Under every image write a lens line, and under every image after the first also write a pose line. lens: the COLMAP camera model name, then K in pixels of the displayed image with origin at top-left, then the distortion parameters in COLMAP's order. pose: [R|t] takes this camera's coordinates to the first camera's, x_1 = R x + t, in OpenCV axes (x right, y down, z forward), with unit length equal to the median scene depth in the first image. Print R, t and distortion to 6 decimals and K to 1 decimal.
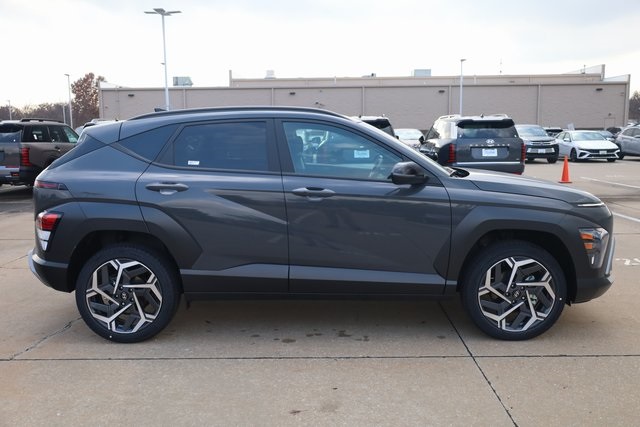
lens RADIAL K [[618.0, 0, 319.6], [0, 618.0, 215.6], [0, 0, 1]] dist [0.003066, 0.000000]
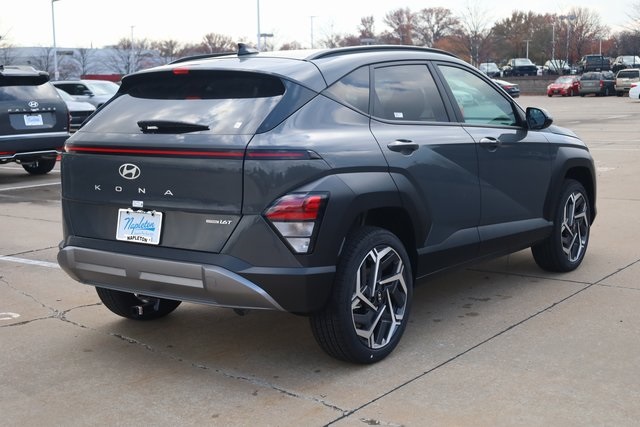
lens RADIAL K [[918.4, 0, 320.8], [0, 918.4, 212.4], [0, 0, 1]] dist [0.027928, 0.000000]
pose [[0.569801, -0.111758, 0.814148, -1.235610], [0.122103, 0.991226, 0.050609, -0.033530], [-0.812661, 0.070573, 0.578448, 0.413670]]
